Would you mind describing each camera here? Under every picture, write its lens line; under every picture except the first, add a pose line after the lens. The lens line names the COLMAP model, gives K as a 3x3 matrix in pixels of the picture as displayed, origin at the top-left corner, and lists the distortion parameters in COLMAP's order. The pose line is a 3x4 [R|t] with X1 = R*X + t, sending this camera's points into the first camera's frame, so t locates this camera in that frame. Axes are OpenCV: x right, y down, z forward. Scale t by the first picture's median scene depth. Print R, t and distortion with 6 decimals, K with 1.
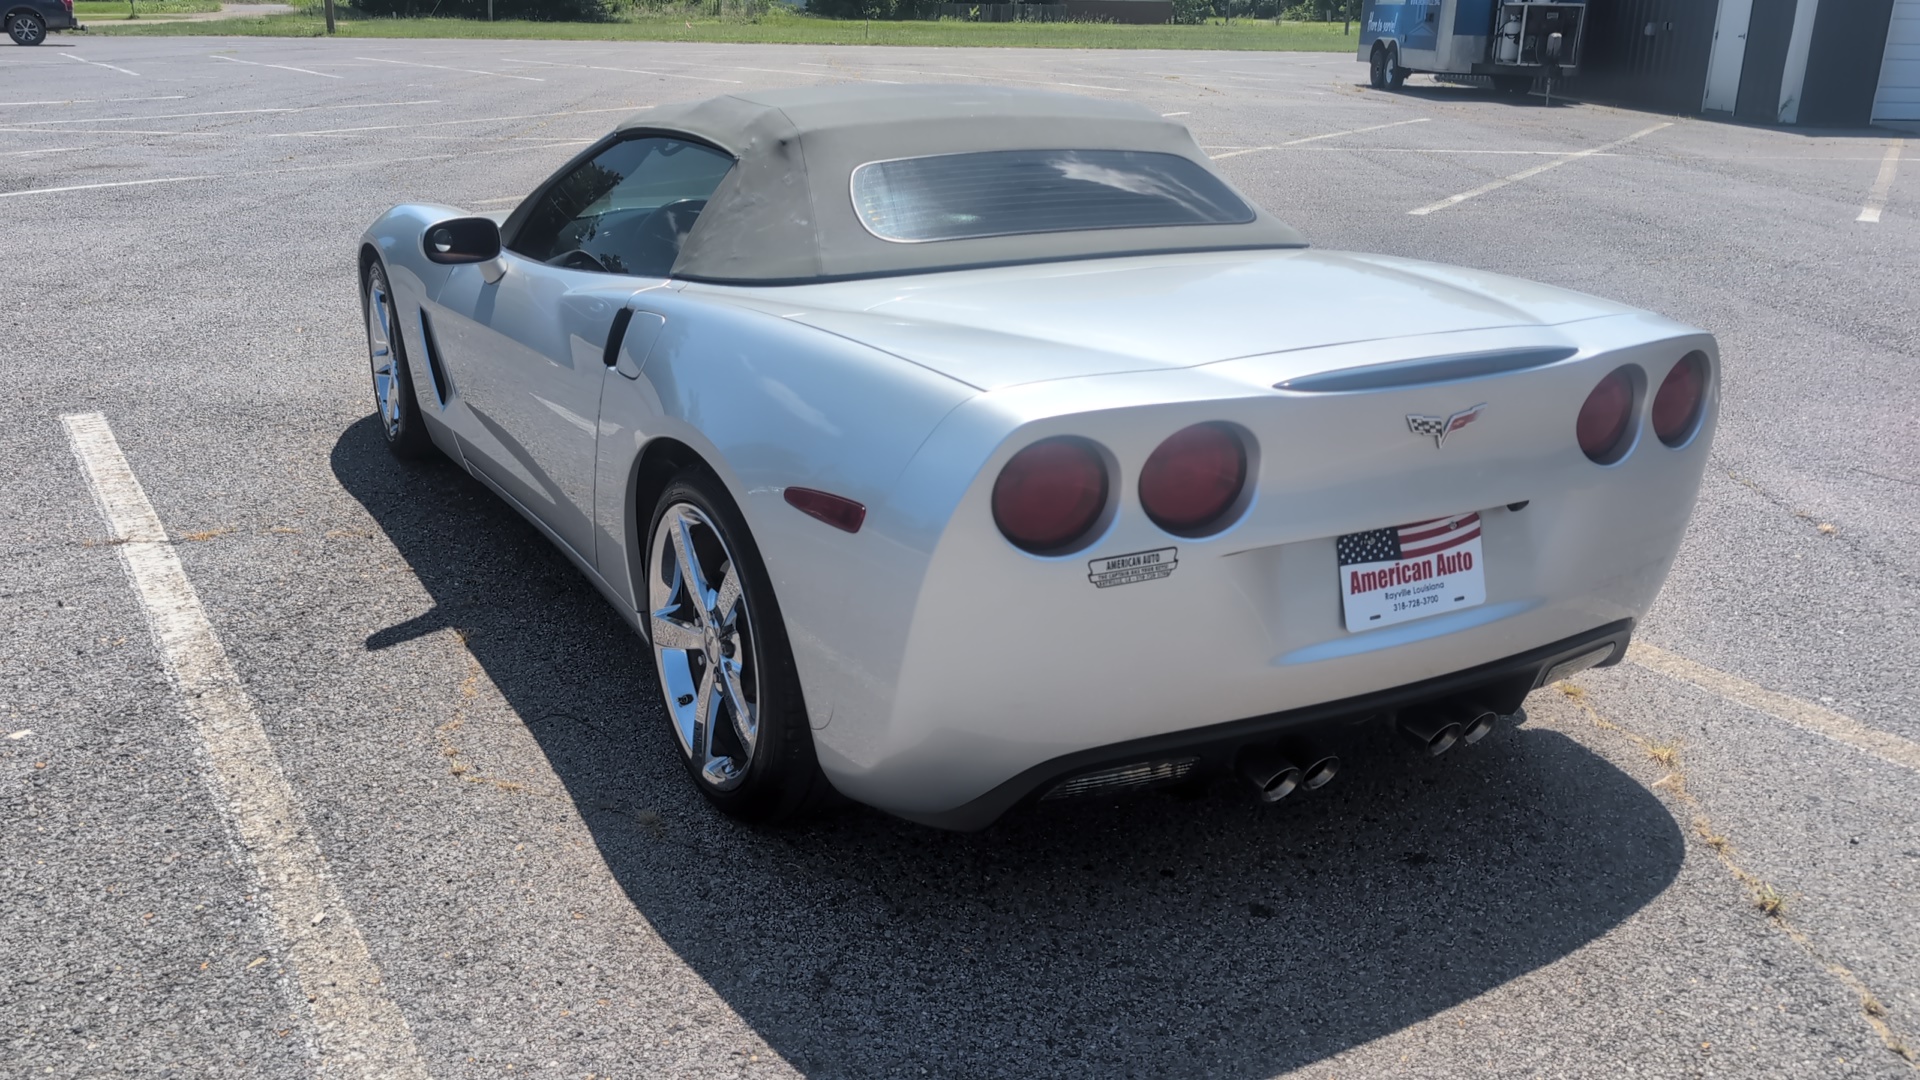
lens RADIAL K [[1618.6, 0, 966.9], [0, 1618.6, 551.3], [0, 0, 1]] dist [0.012883, -0.008621]
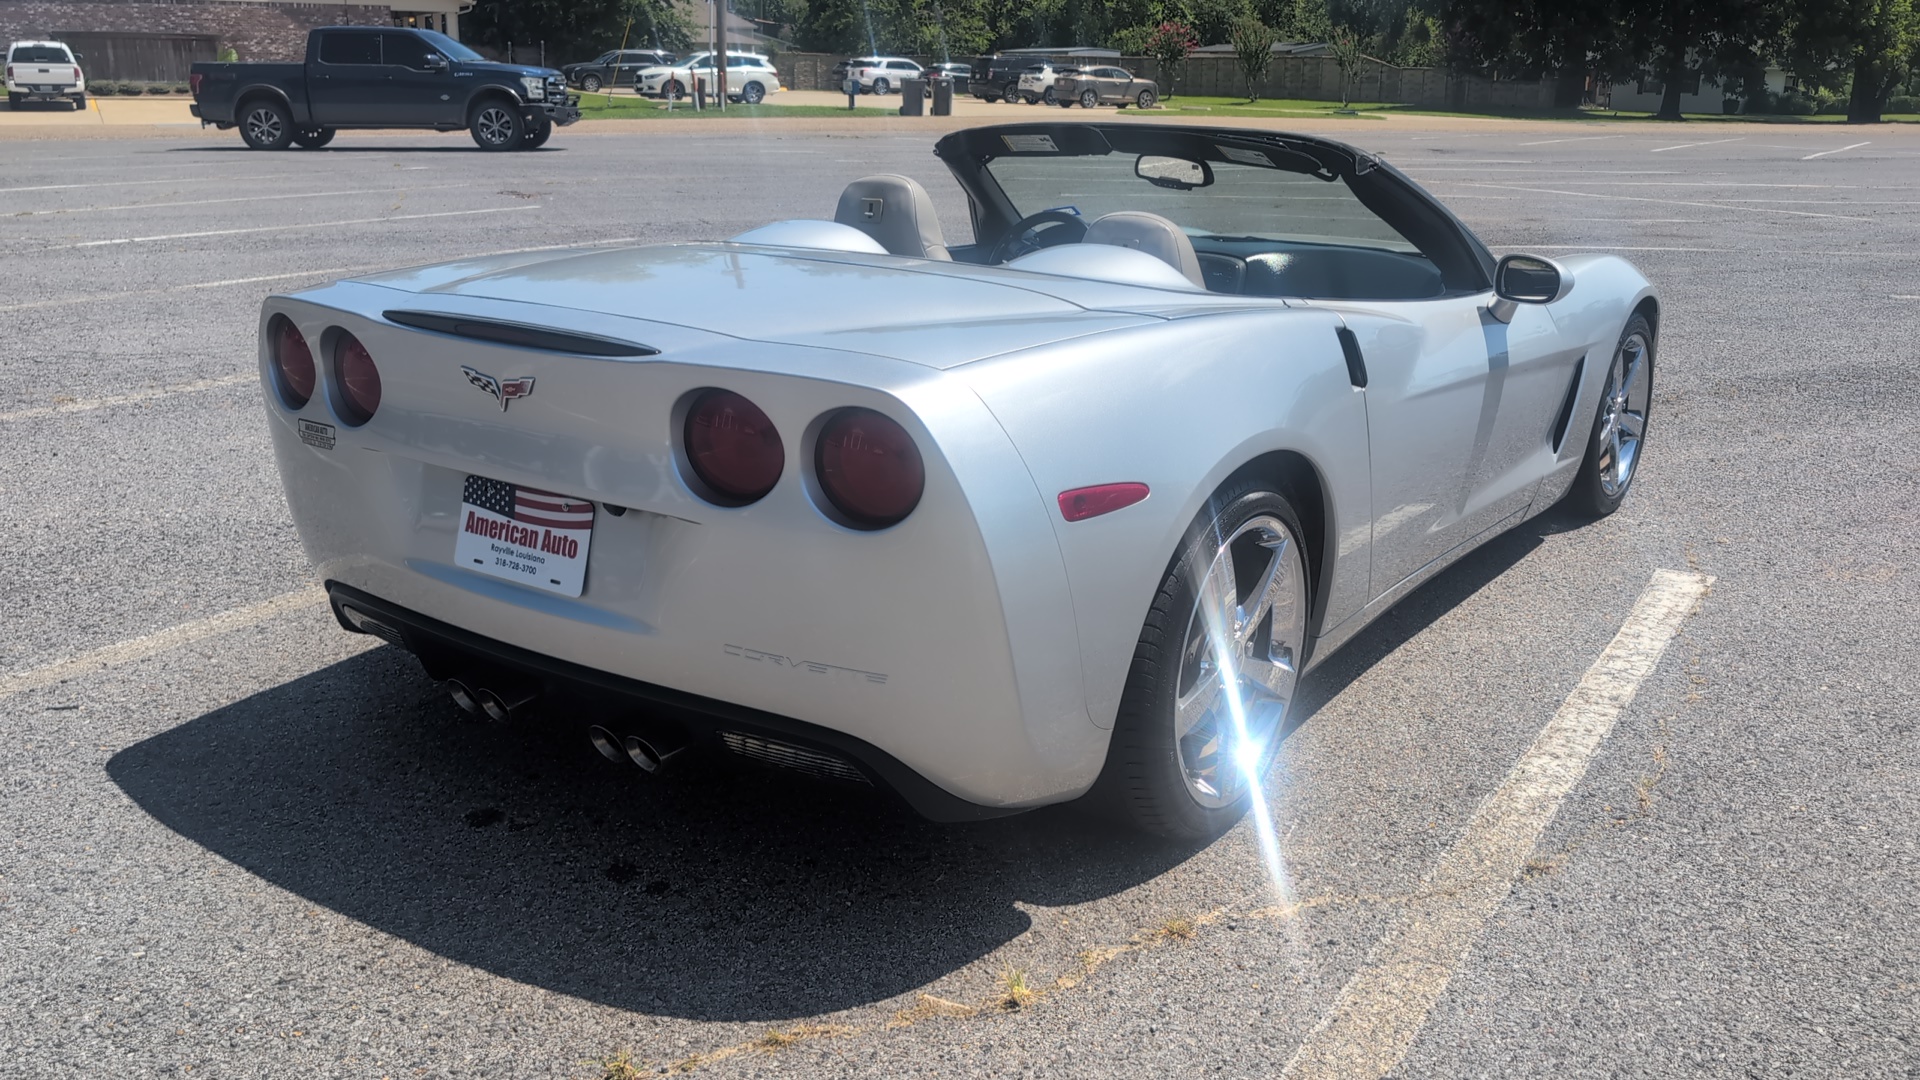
lens RADIAL K [[1618.6, 0, 959.7], [0, 1618.6, 544.7], [0, 0, 1]] dist [0.012883, -0.008621]
pose [[0.421931, 0.242555, -0.873579, 1.266799], [-0.295948, 0.947615, 0.120171, -0.183536], [0.856965, 0.207830, 0.471612, 0.748324]]
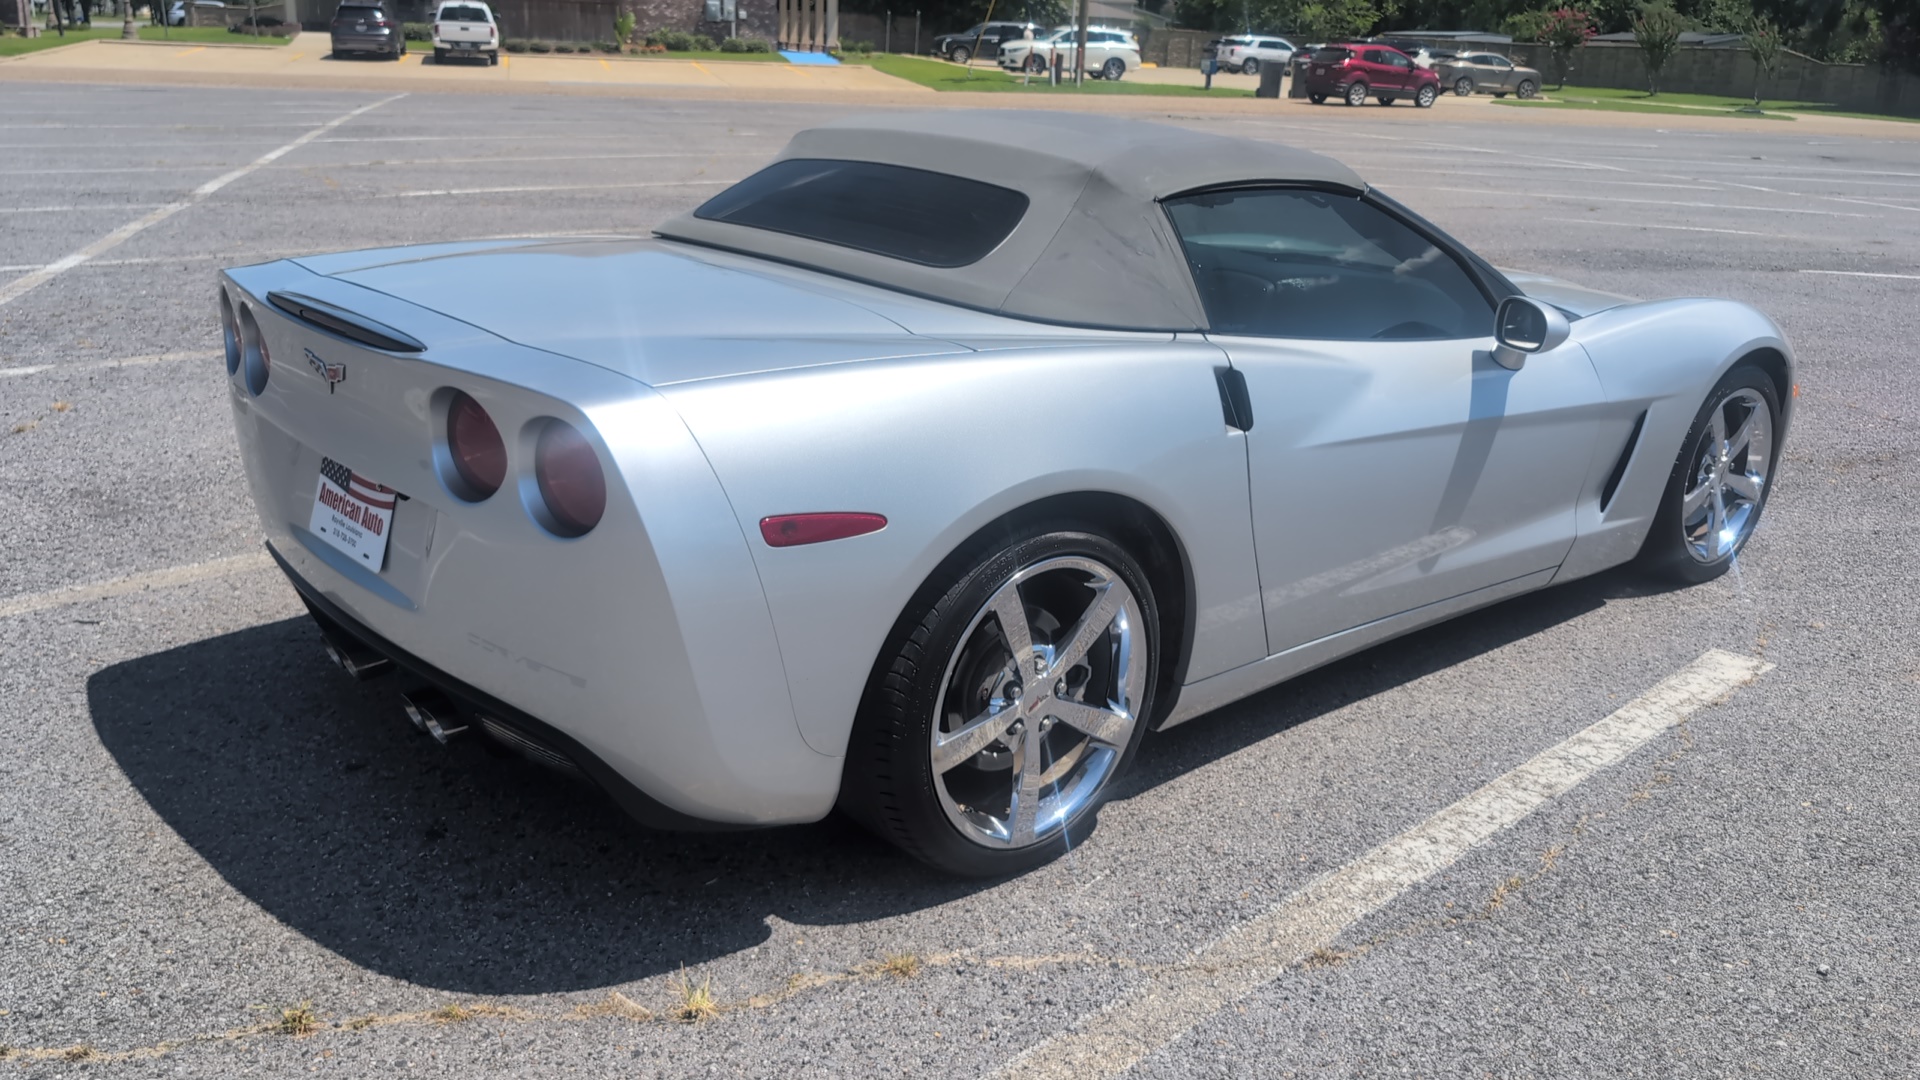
lens RADIAL K [[1618.6, 0, 961.1], [0, 1618.6, 547.7], [0, 0, 1]] dist [0.012883, -0.008621]
pose [[0.204263, 0.286585, -0.936027, 1.368700], [-0.349167, 0.914622, 0.203836, -0.325100], [0.914527, 0.285193, 0.286889, 1.056840]]
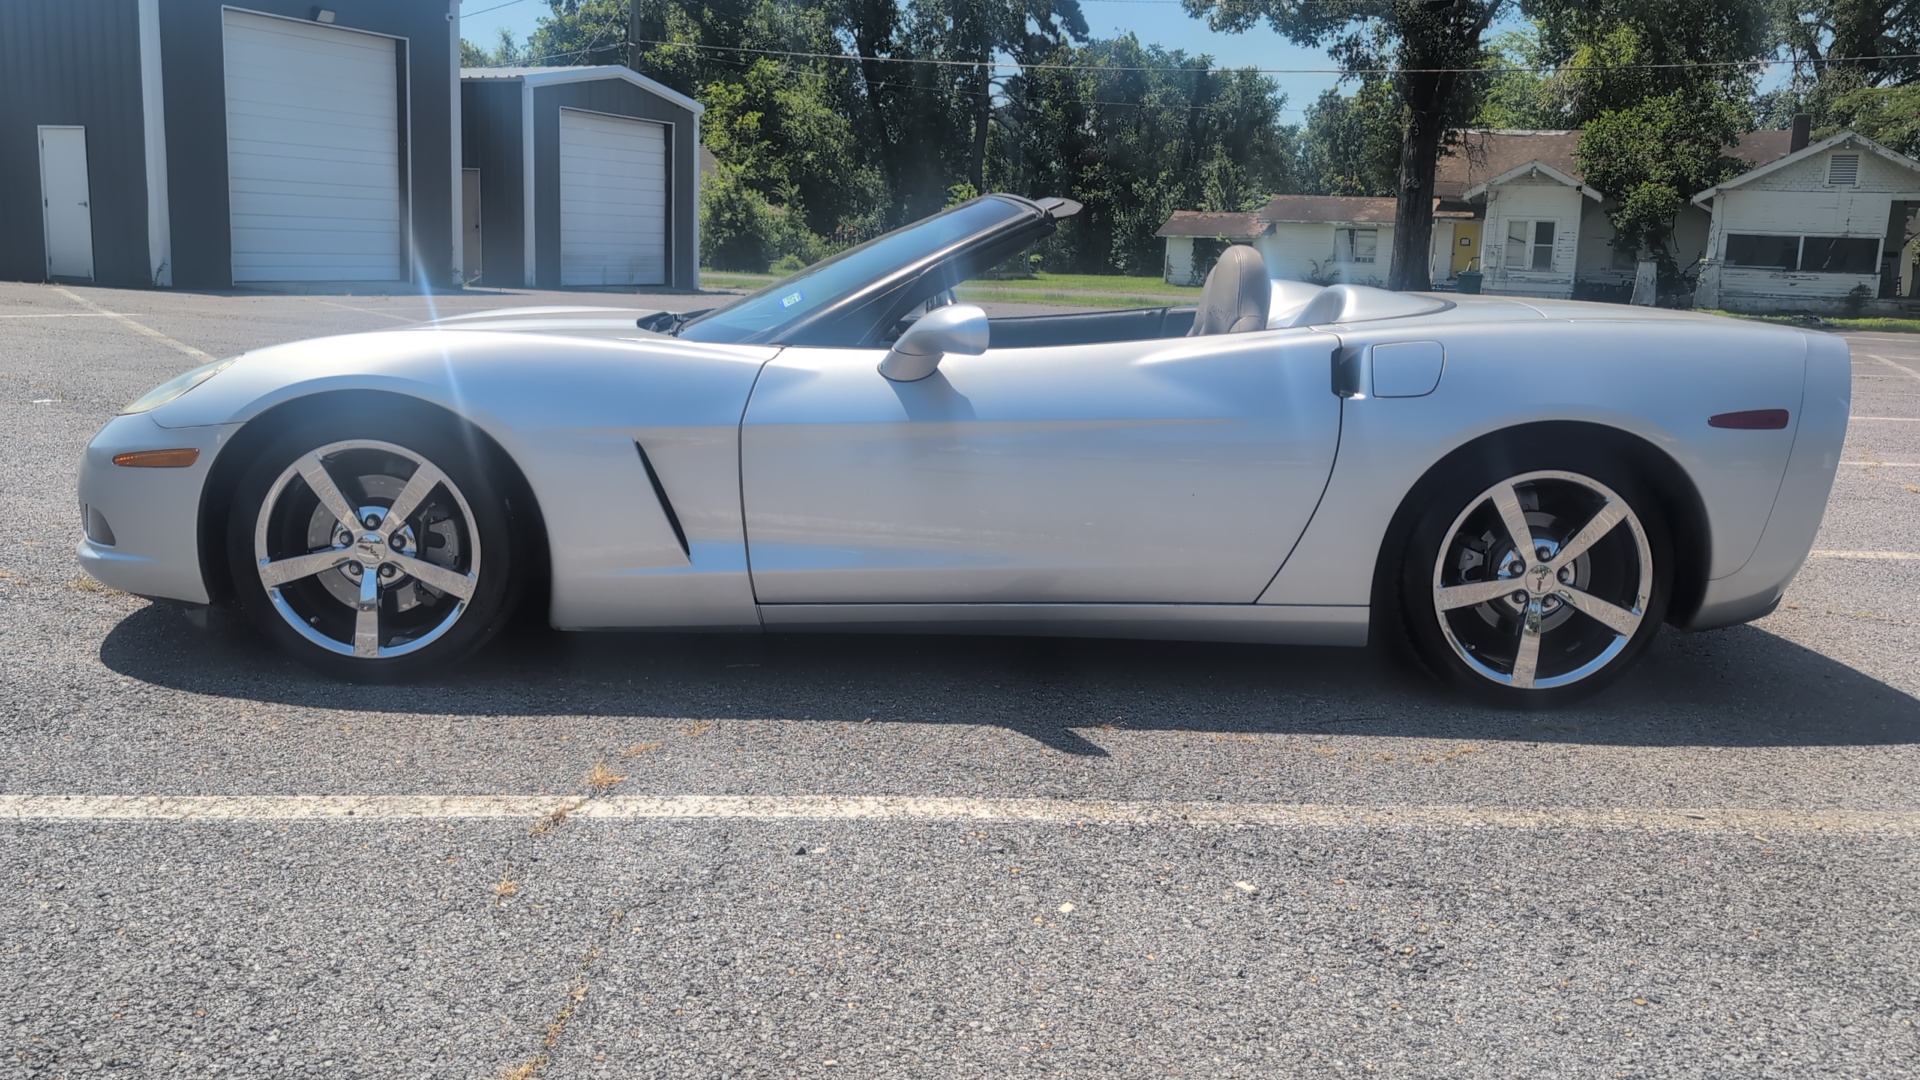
lens RADIAL K [[1618.6, 0, 974.4], [0, 1618.6, 536.7], [0, 0, 1]] dist [0.012883, -0.008621]
pose [[0.449147, -0.159868, 0.879039, -1.679010], [0.259630, 0.964759, 0.042799, -0.166379], [-0.854903, 0.209002, 0.474825, 0.846519]]
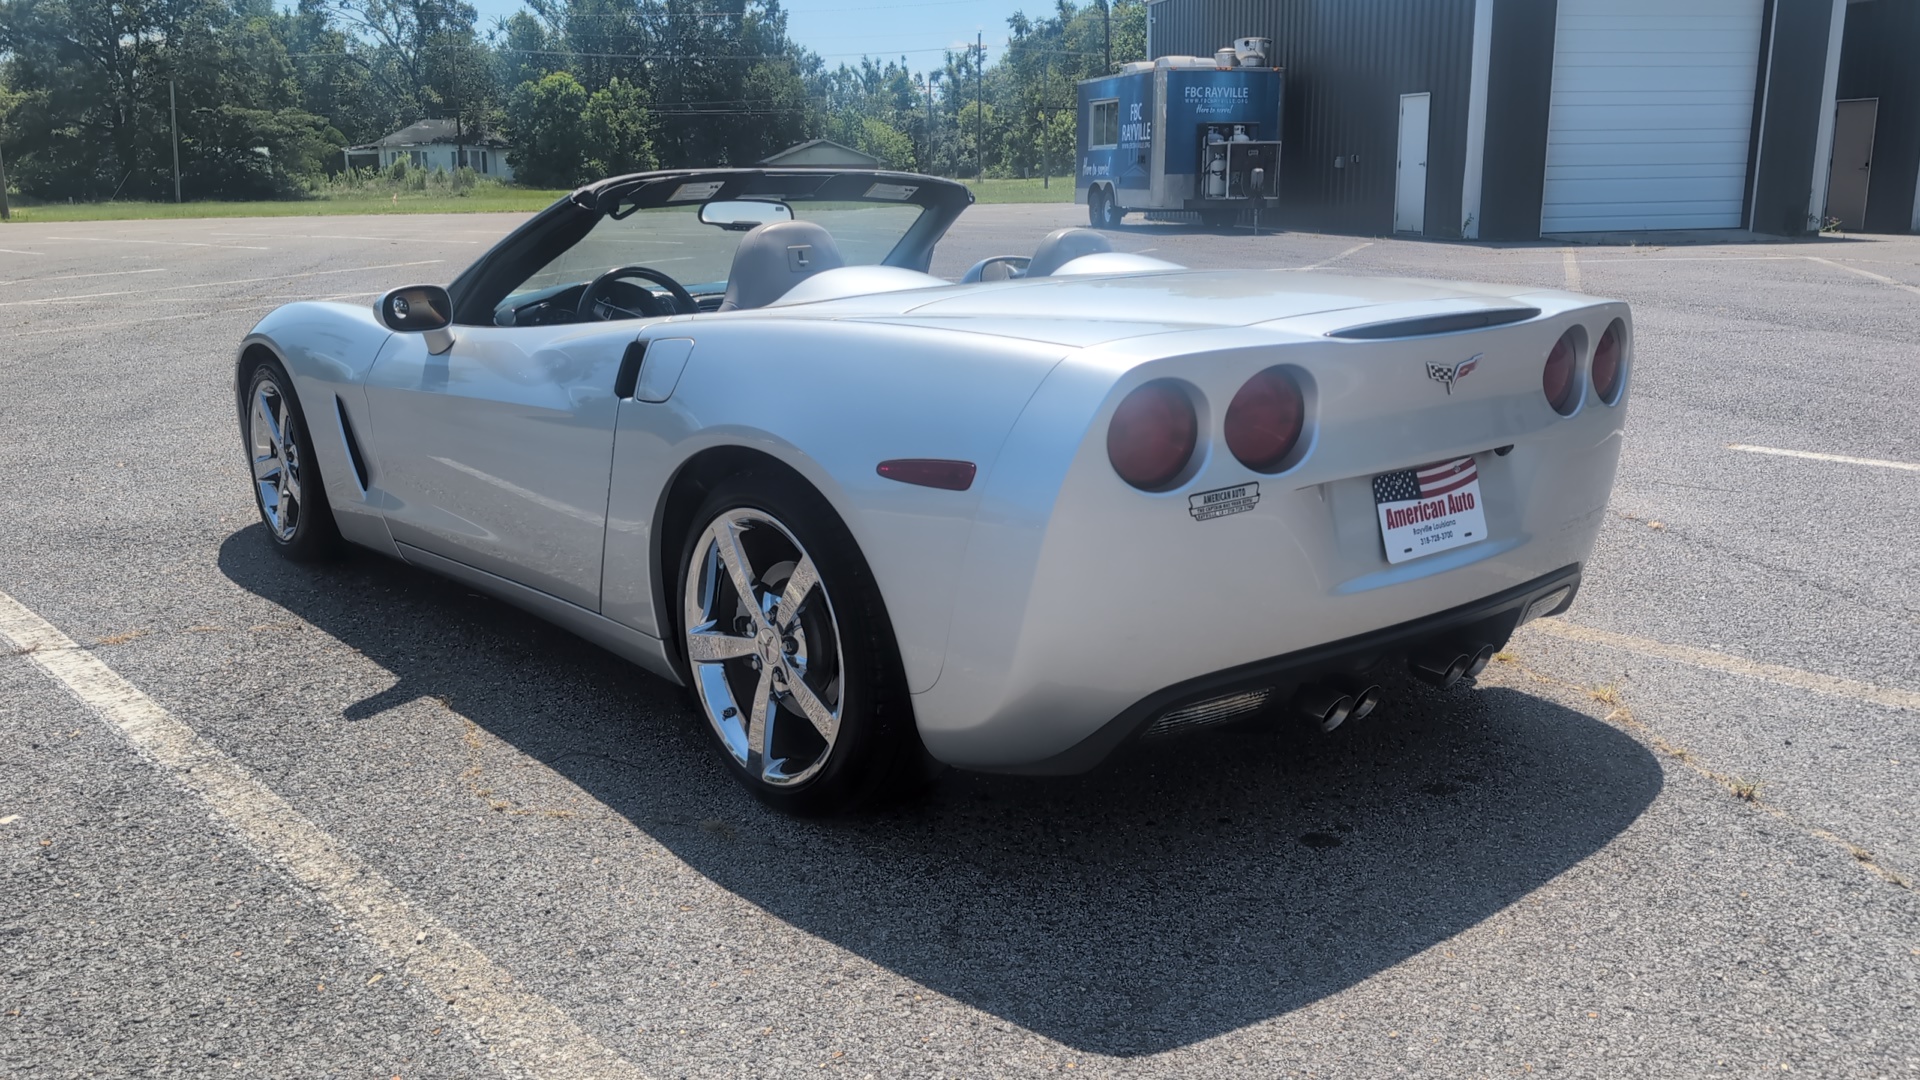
lens RADIAL K [[1618.6, 0, 971.5], [0, 1618.6, 544.2], [0, 0, 1]] dist [0.012883, -0.008621]
pose [[0.983582, -0.069796, 0.166420, -0.220013], [0.085797, 0.992150, -0.090977, 0.108880], [-0.158764, 0.103762, 0.981849, -0.040514]]
